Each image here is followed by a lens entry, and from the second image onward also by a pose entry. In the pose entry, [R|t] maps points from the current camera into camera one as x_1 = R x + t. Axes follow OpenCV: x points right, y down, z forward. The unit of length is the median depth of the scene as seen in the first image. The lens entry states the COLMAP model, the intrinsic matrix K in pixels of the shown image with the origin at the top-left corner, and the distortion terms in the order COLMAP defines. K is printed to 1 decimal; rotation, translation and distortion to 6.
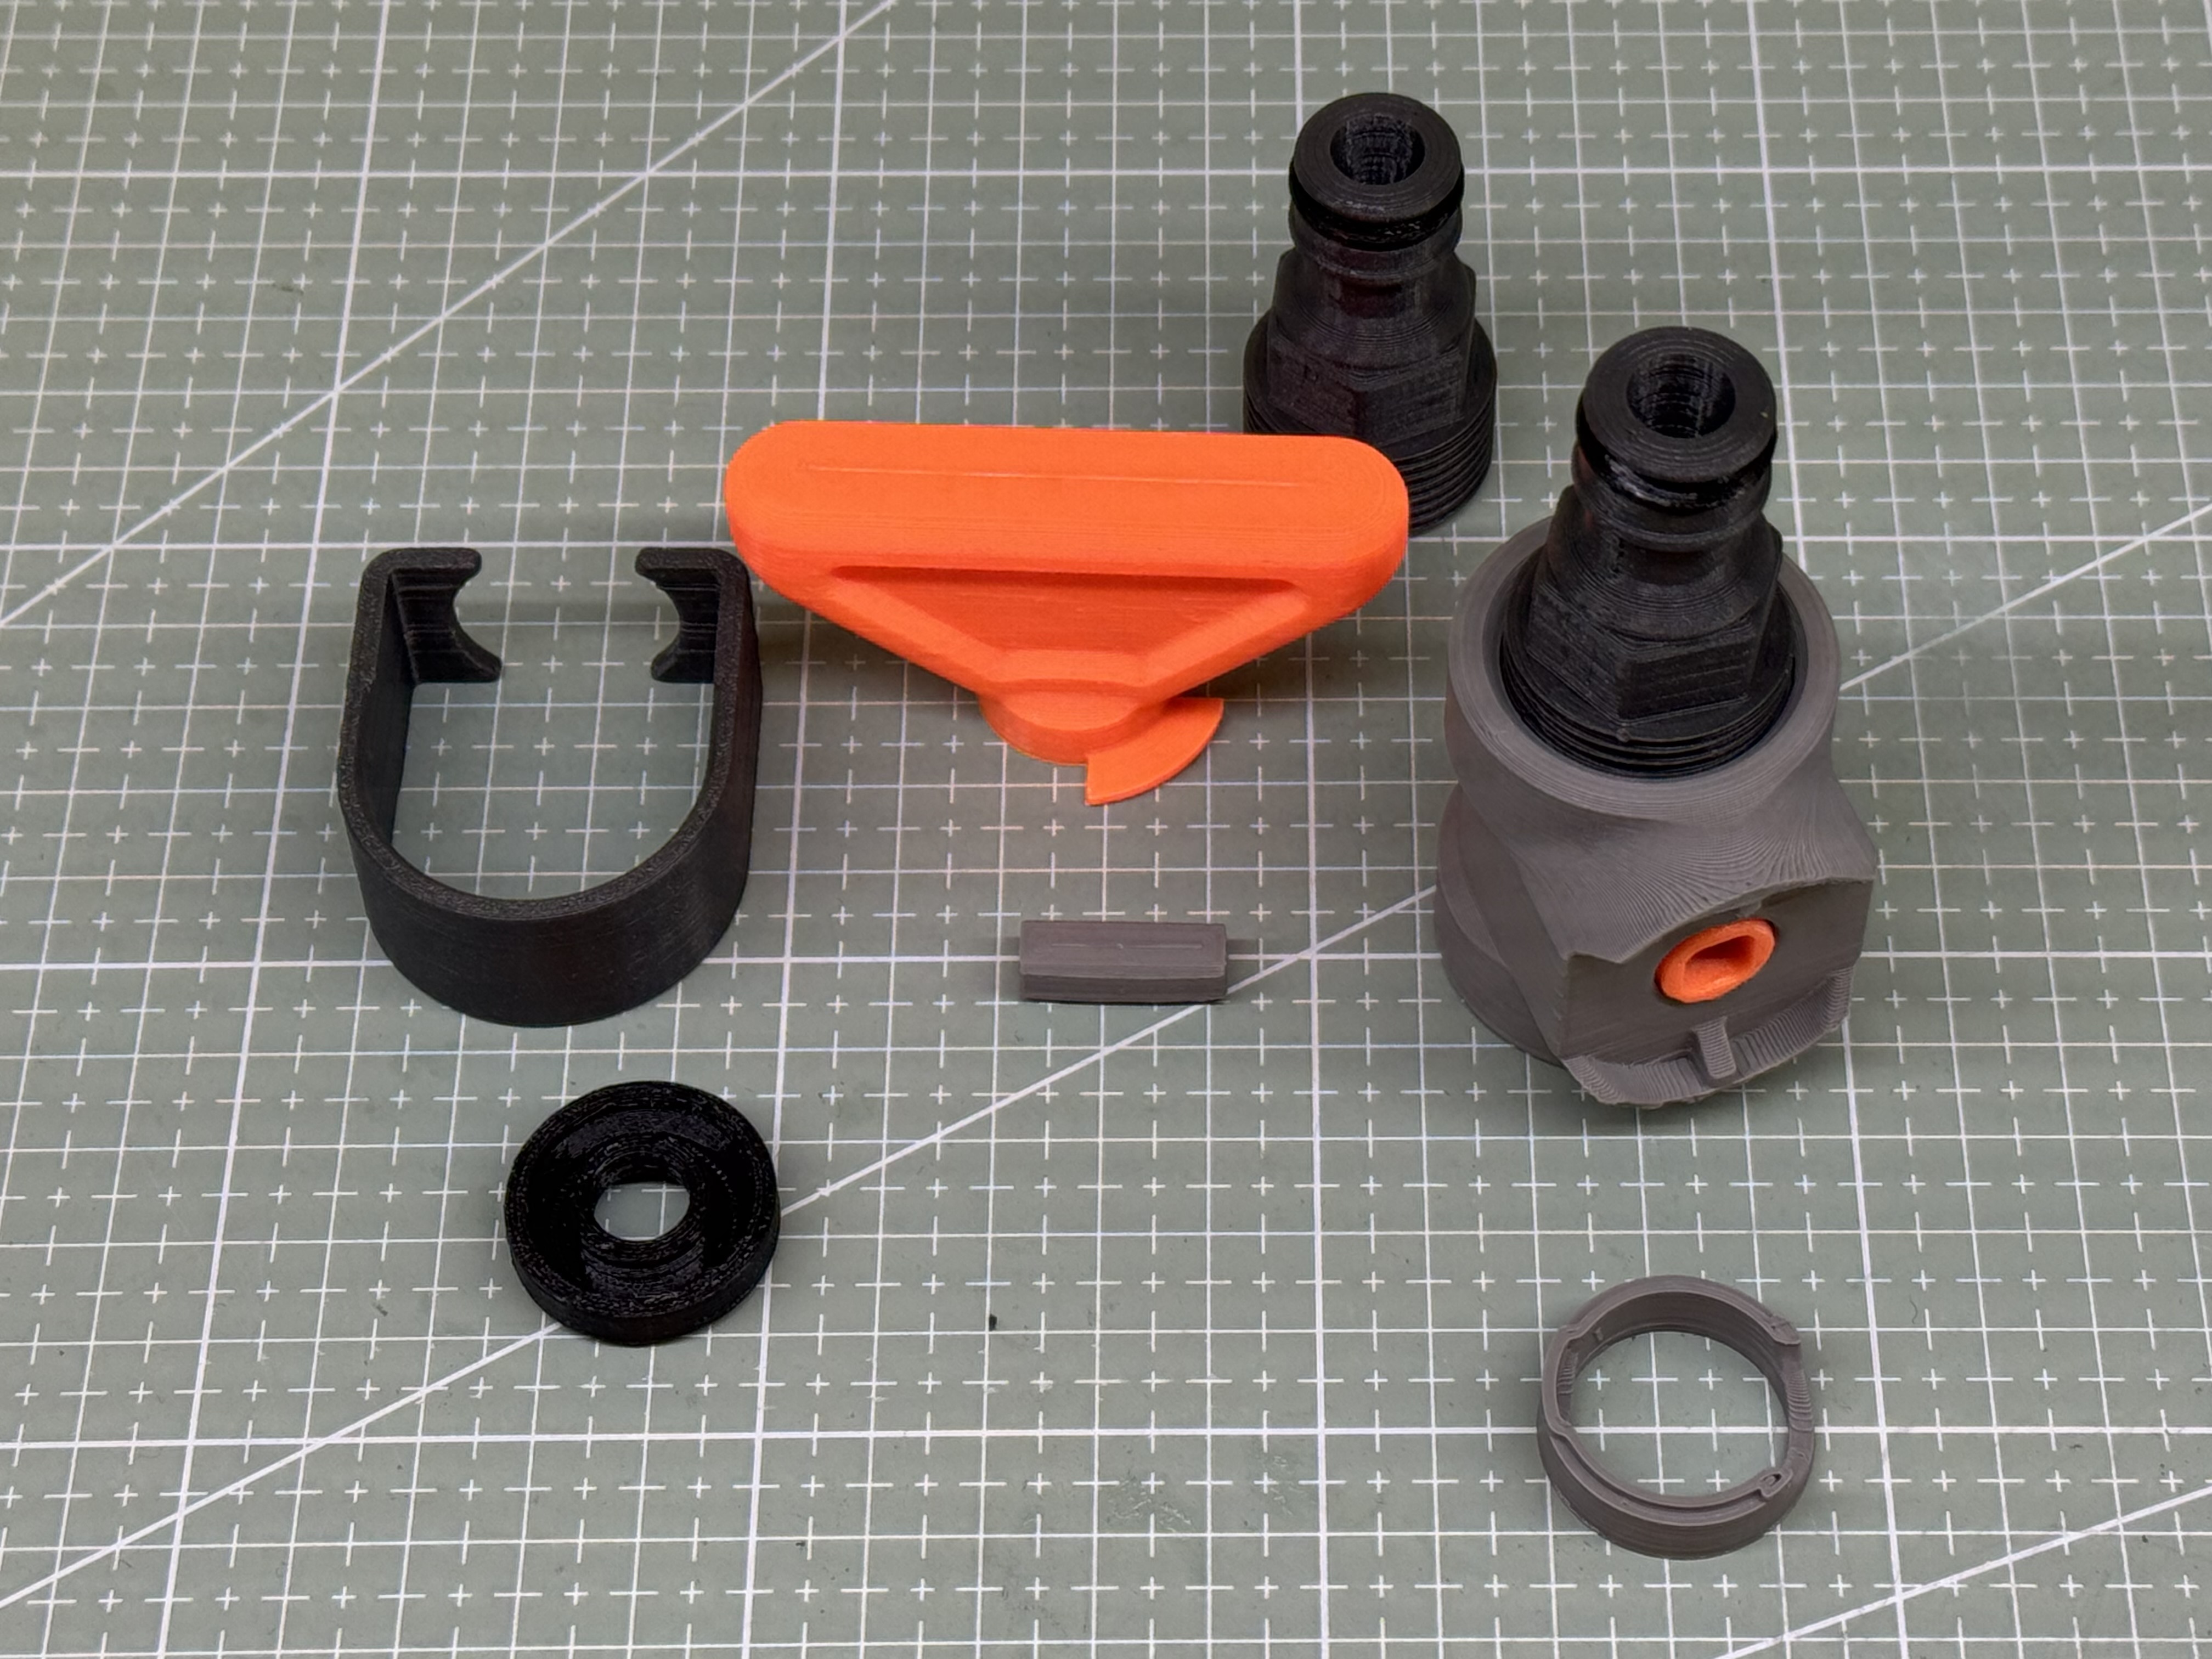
lens RADIAL K [[5137.0, 0, 1106.0], [0, 5137.0, 829.5], [0, 0, 1]] dist [0.100131, 0.618884]
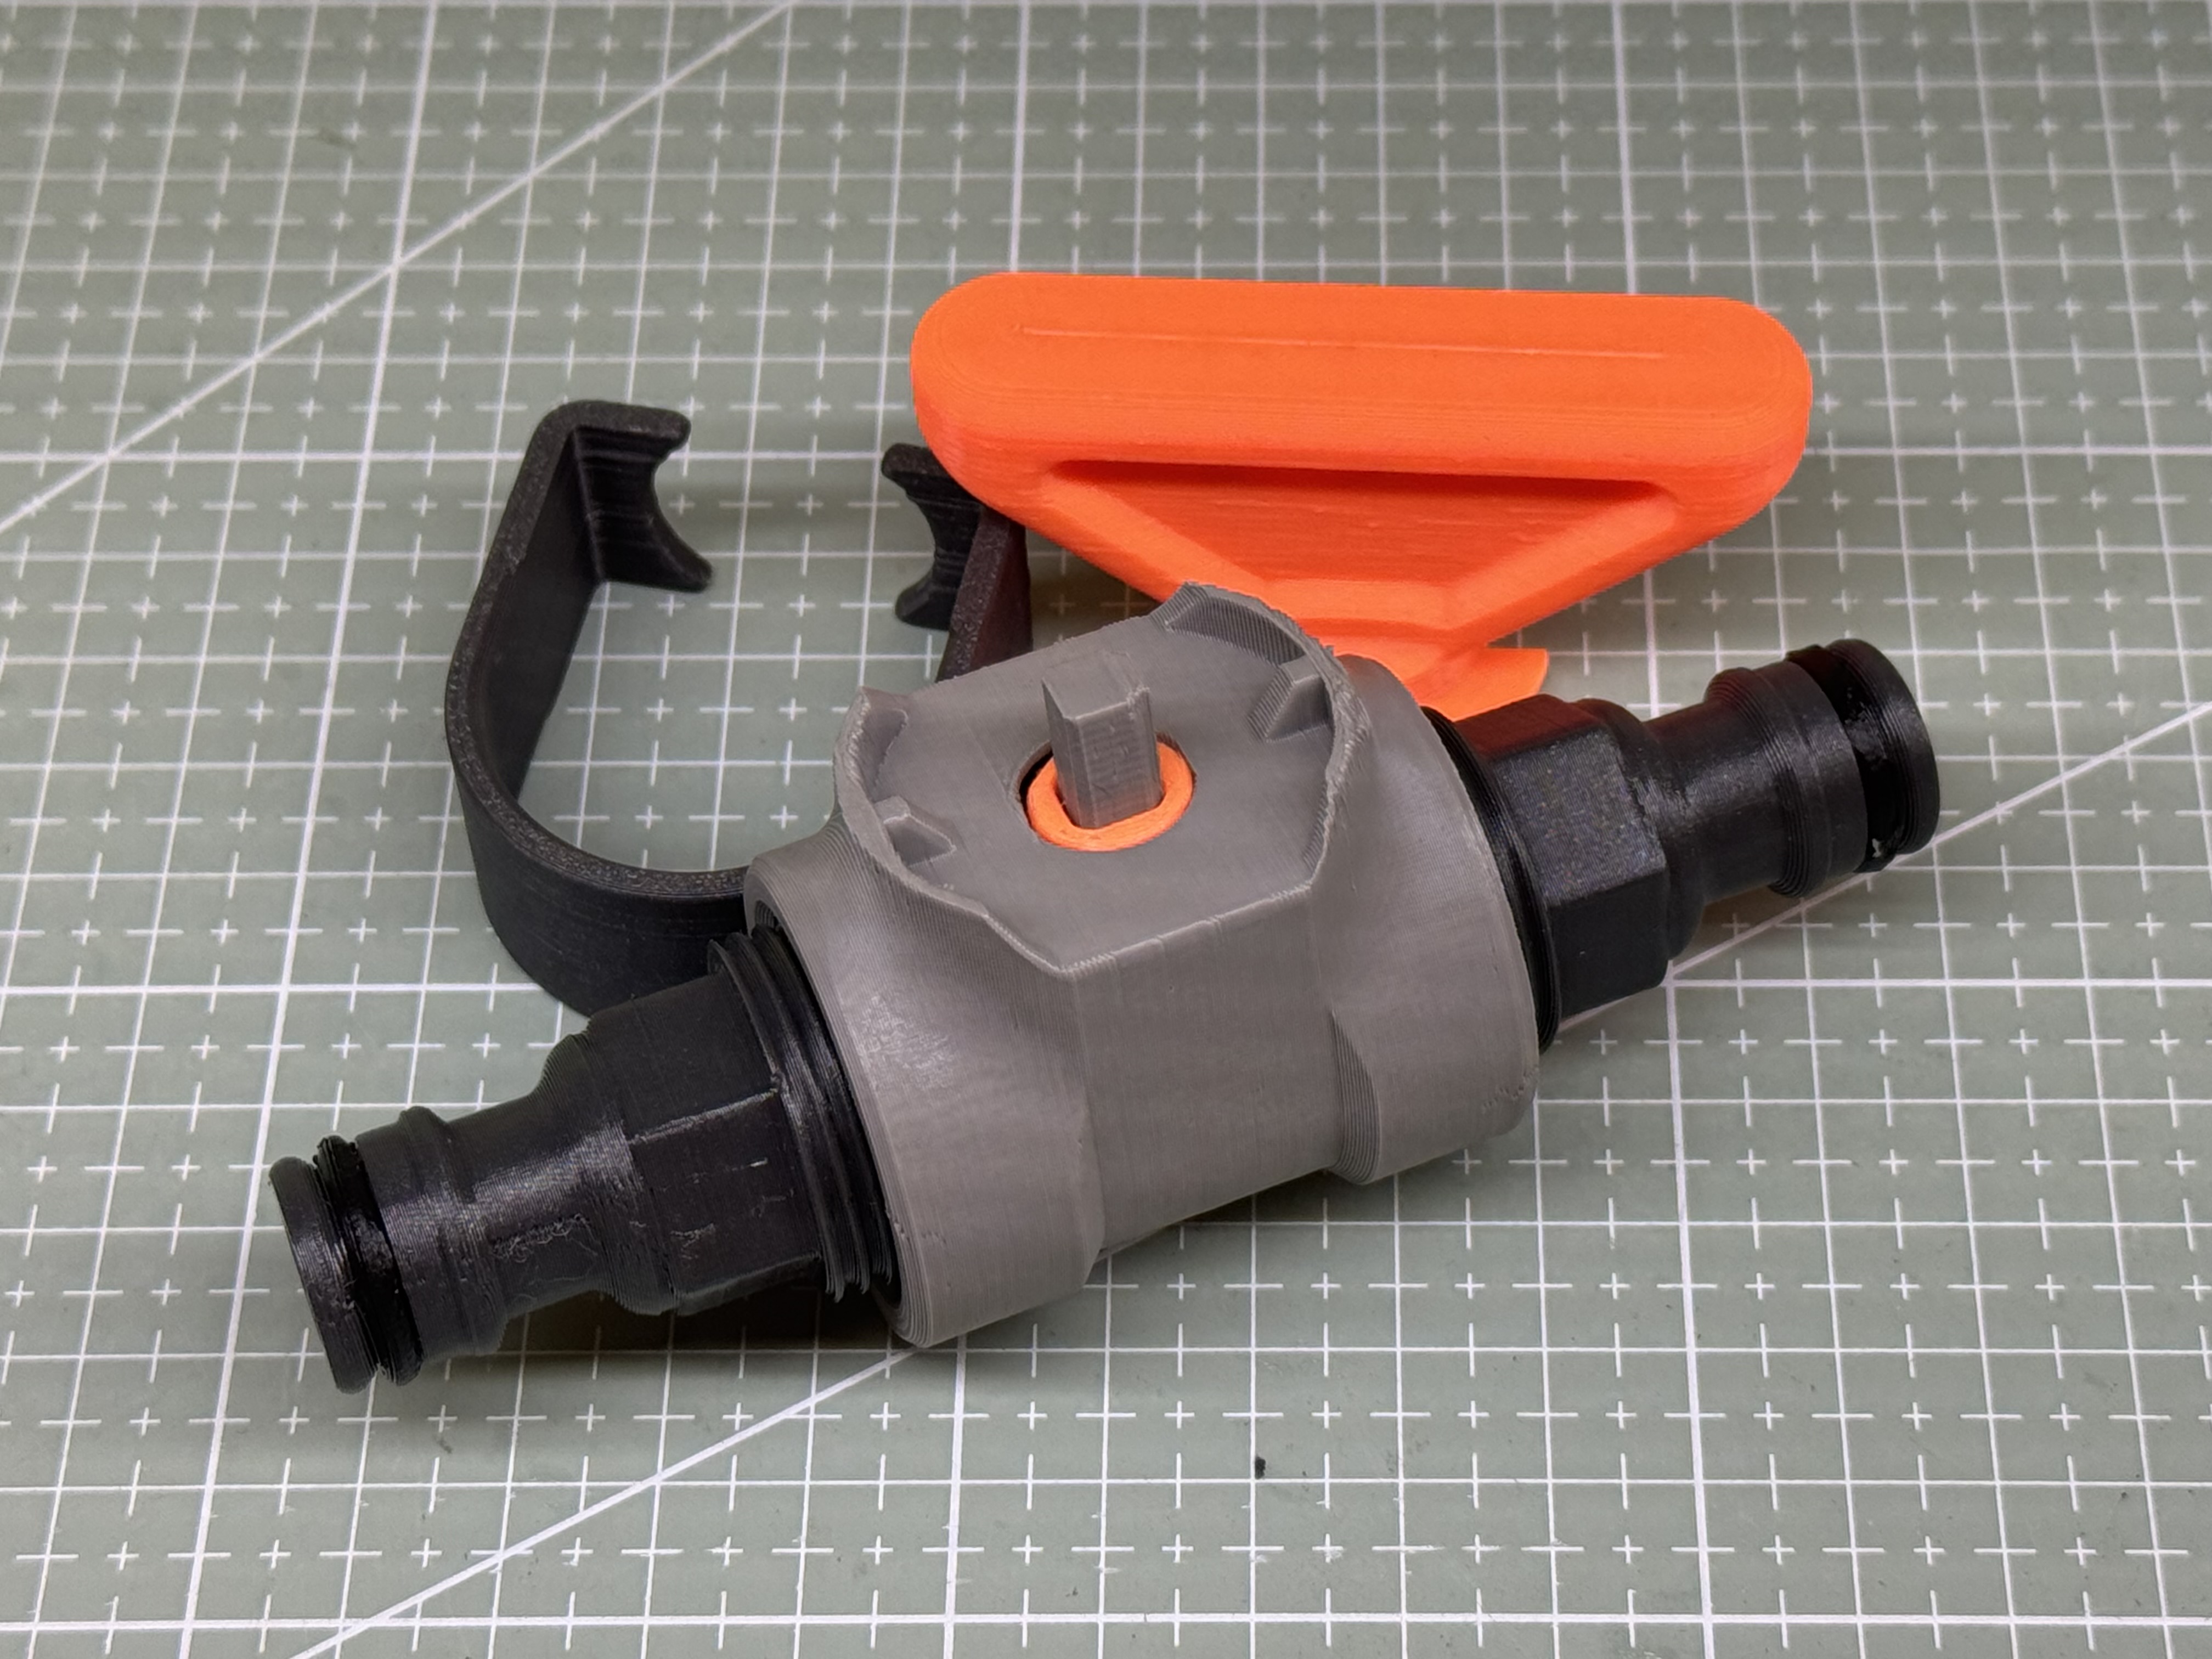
lens RADIAL K [[5040.9, 0, 1106.0], [0, 5040.9, 829.5], [0, 0, 1]] dist [0.106323, 0.279585]
pose [[0.999938, 0.003430, -0.010595, -0.035691], [-0.003628, 0.999819, -0.018656, 0.016336], [0.010530, 0.018694, 0.999770, 0.255070]]
